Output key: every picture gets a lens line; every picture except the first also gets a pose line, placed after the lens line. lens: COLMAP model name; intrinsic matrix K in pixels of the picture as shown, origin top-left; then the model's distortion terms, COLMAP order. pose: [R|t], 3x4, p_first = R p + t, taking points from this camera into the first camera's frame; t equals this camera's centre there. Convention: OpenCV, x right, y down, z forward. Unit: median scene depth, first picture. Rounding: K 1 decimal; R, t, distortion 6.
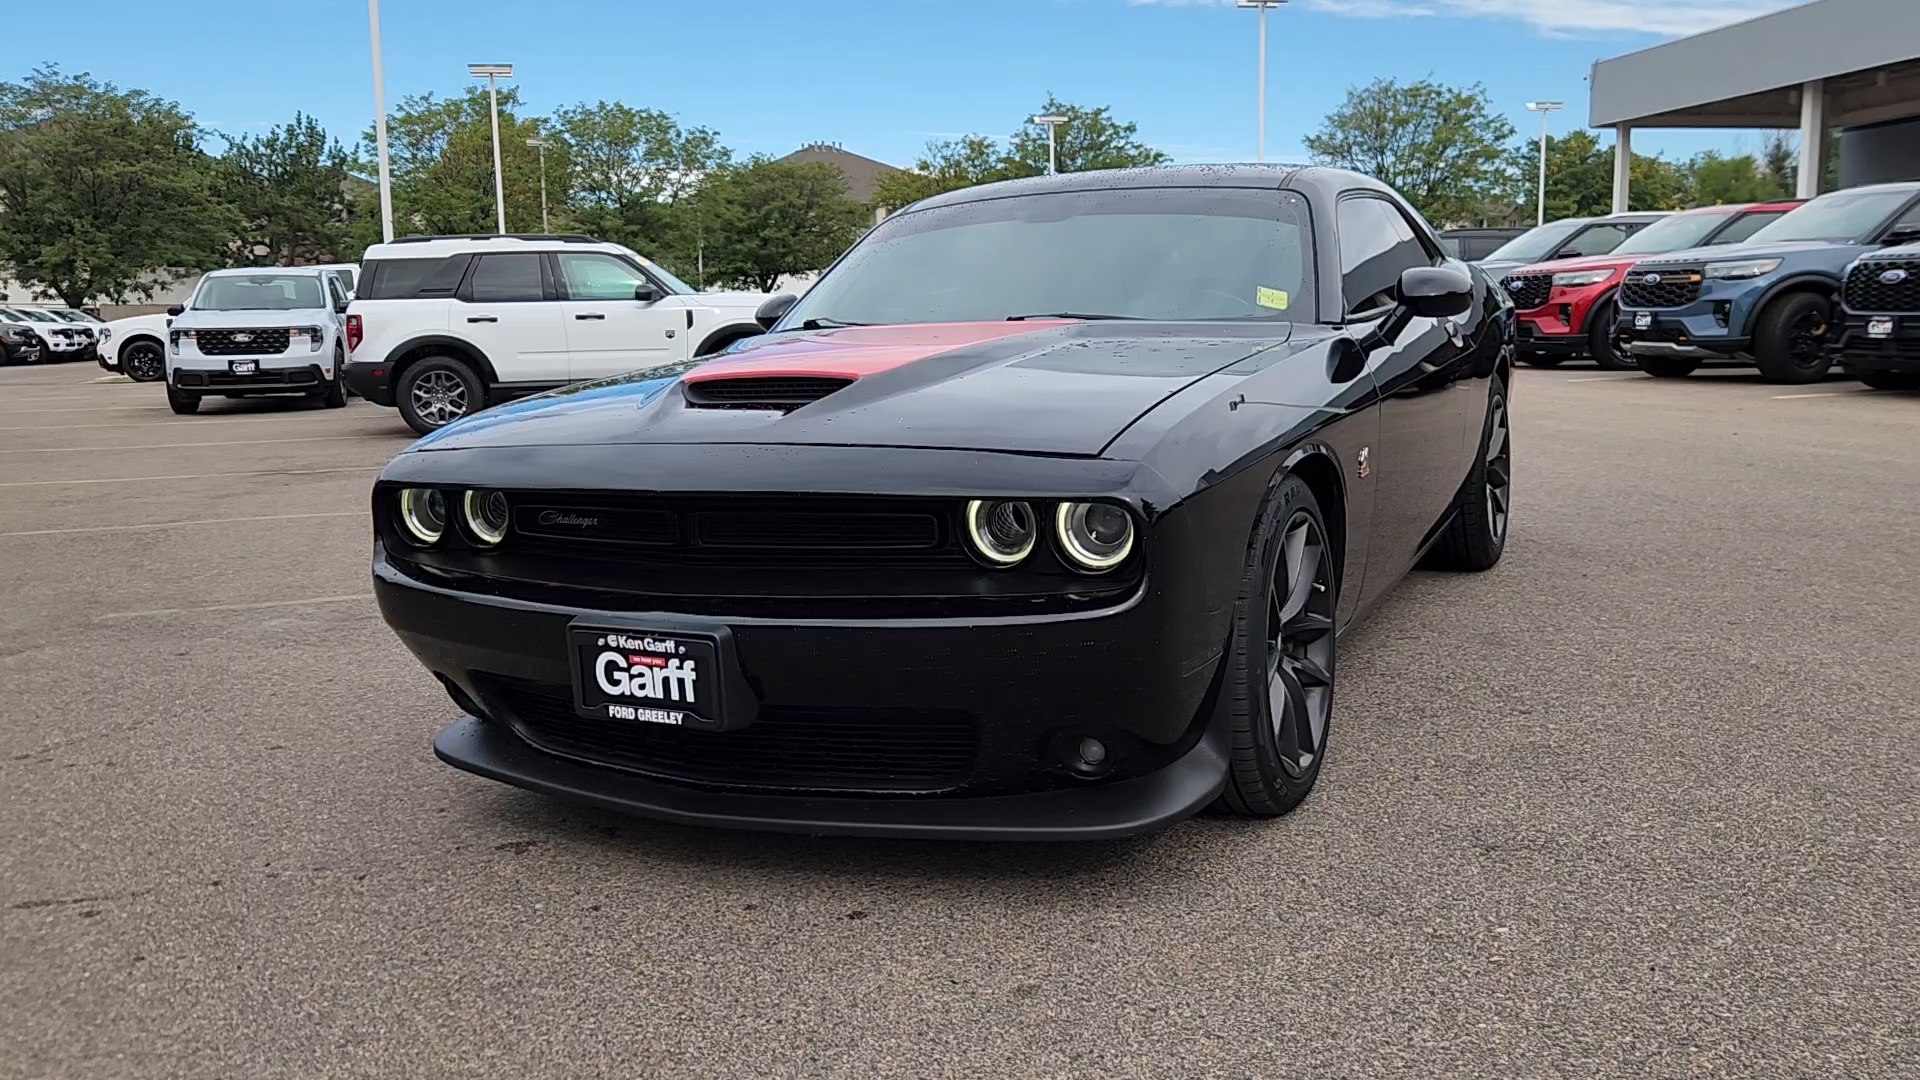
lens RADIAL K [[1621.2, 0, 948.7], [0, 1621.2, 552.9], [0, 0, 1]] dist [0.036072, -0.026588]
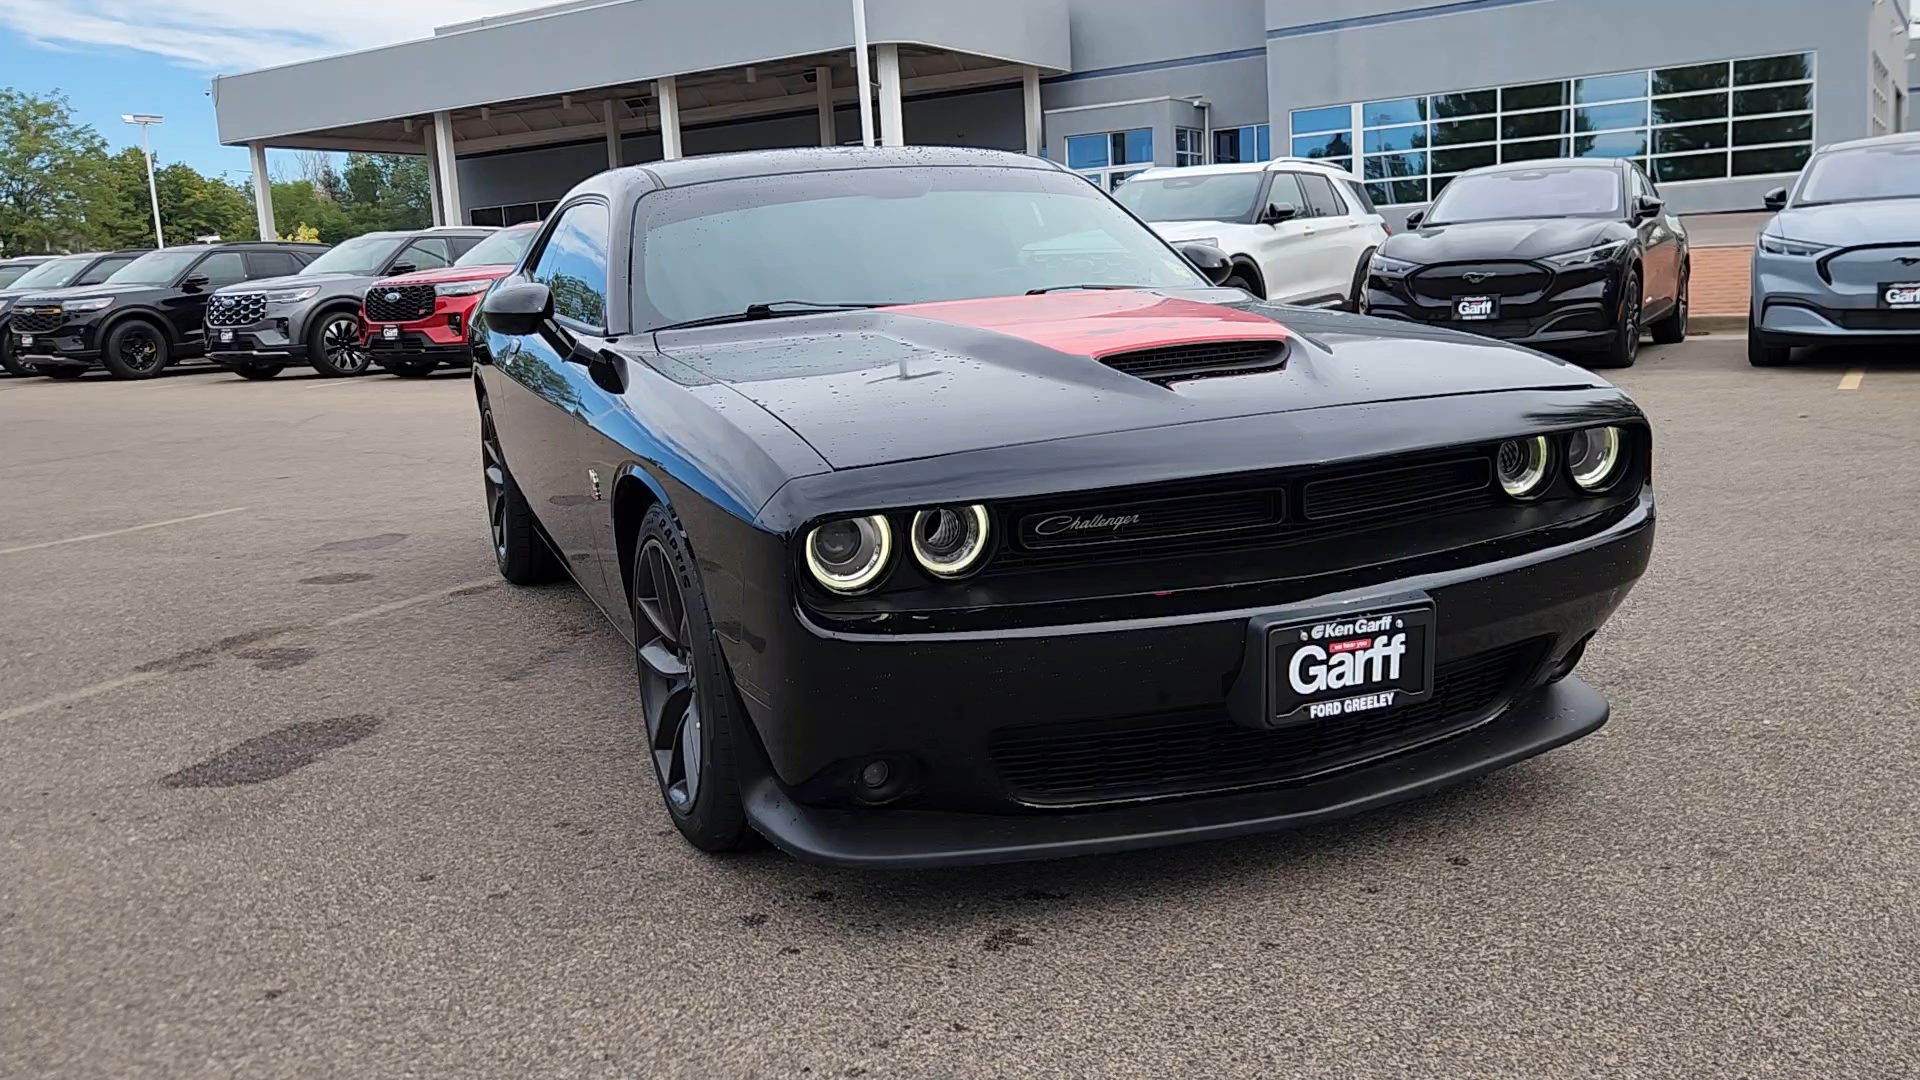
lens RADIAL K [[1621.2, 0, 948.7], [0, 1621.2, 552.9], [0, 0, 1]] dist [0.036072, -0.026588]
pose [[0.676289, -0.137422, 0.723704, -0.980361], [0.147045, 0.987857, 0.050169, -0.063619], [-0.721810, 0.072489, 0.688284, 0.521666]]
